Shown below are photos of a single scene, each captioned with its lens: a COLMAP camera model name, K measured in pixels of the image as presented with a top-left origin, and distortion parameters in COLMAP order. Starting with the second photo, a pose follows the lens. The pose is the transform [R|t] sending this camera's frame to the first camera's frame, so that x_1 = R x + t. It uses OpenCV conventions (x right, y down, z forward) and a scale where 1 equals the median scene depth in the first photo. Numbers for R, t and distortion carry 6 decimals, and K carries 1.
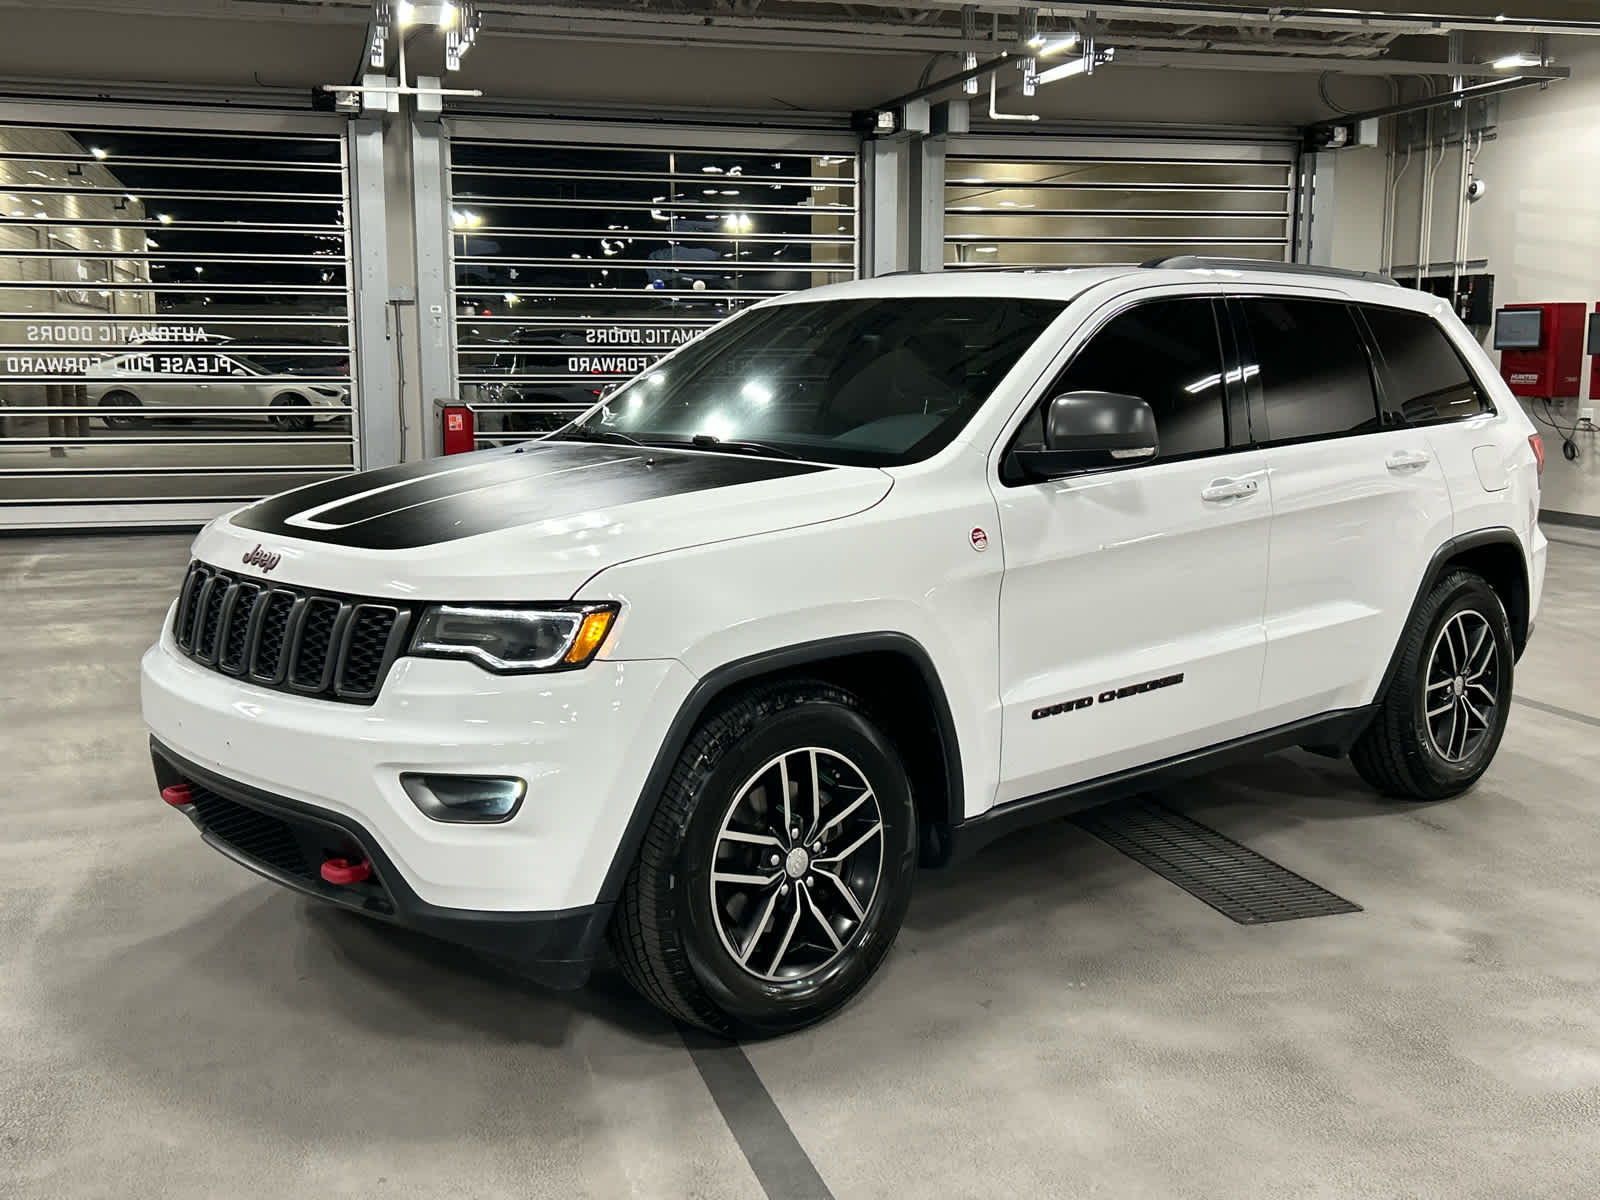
lens RADIAL K [[1660.3, 0, 778.5], [0, 1660.3, 589.9], [0, 0, 1]] dist [0.123522, -0.266526]
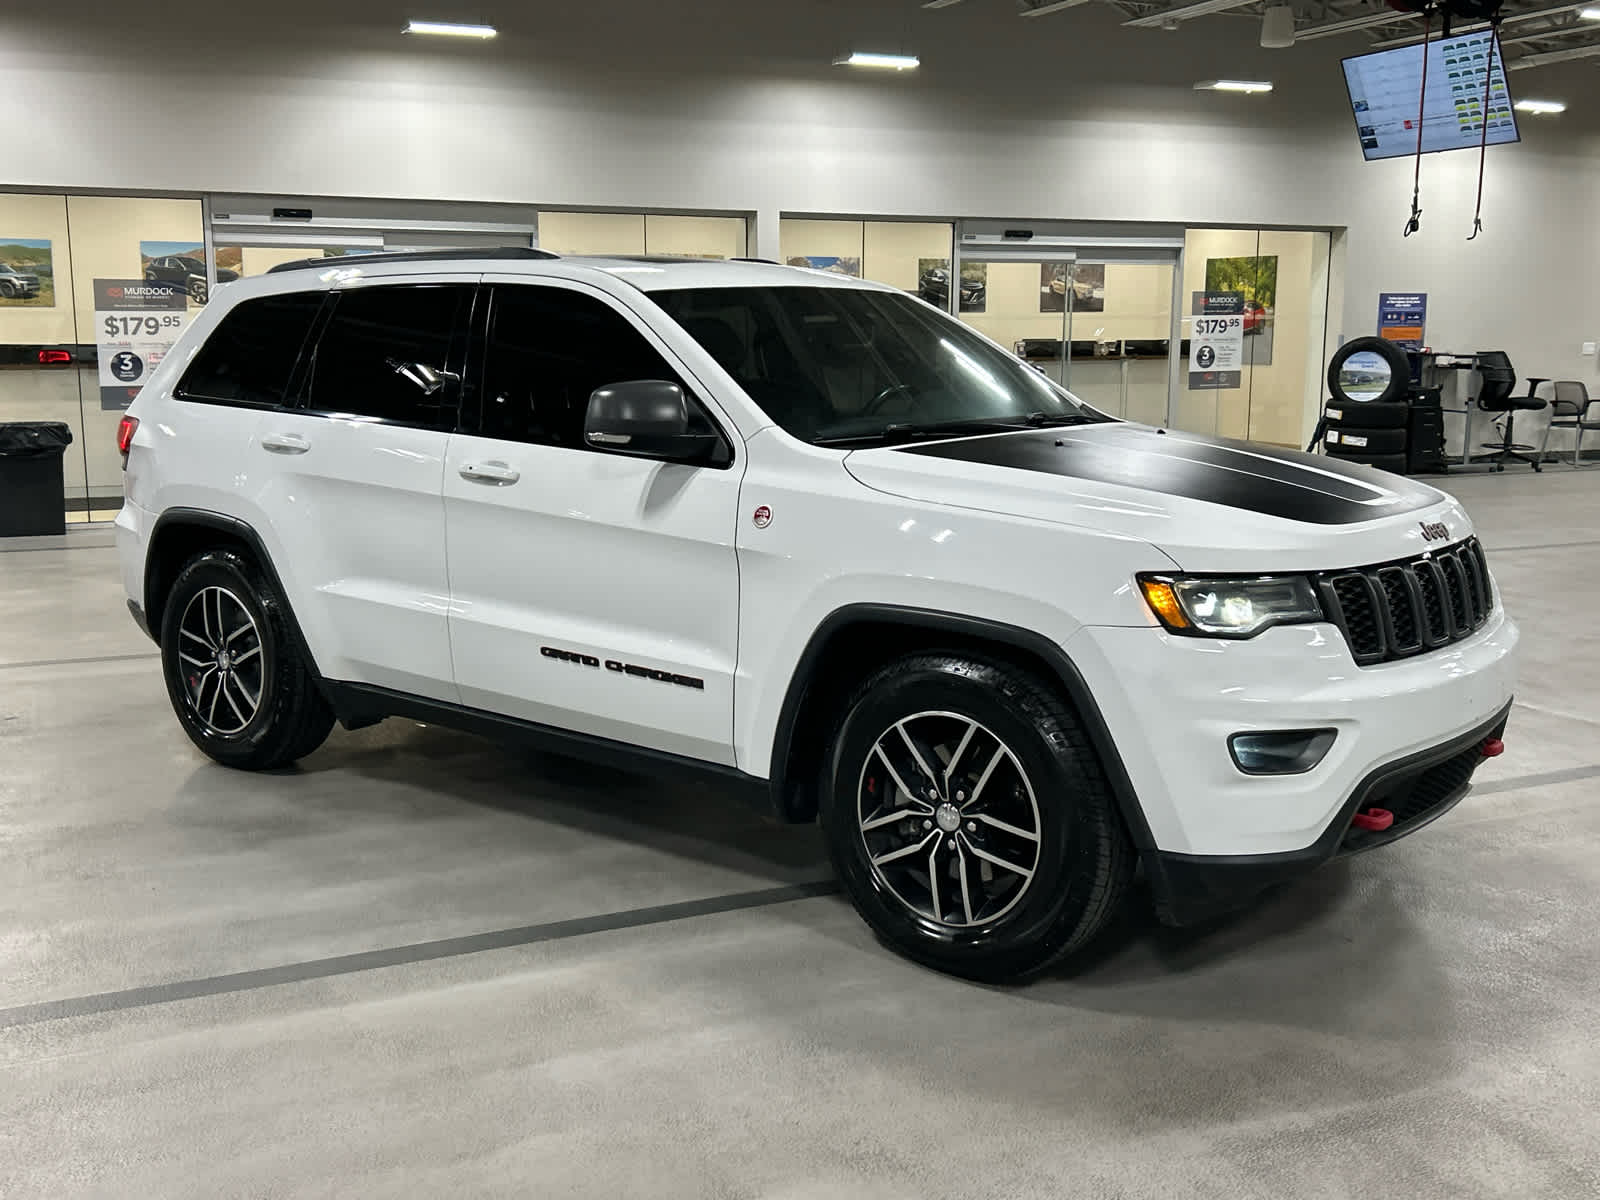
lens RADIAL K [[1660.3, 0, 778.5], [0, 1660.3, 589.9], [0, 0, 1]] dist [0.123522, -0.266526]
pose [[-0.152314, -0.157984, 0.975624, -1.138815], [0.140528, 0.973650, 0.179604, -0.205780], [-0.978291, 0.164459, -0.126099, 1.352082]]
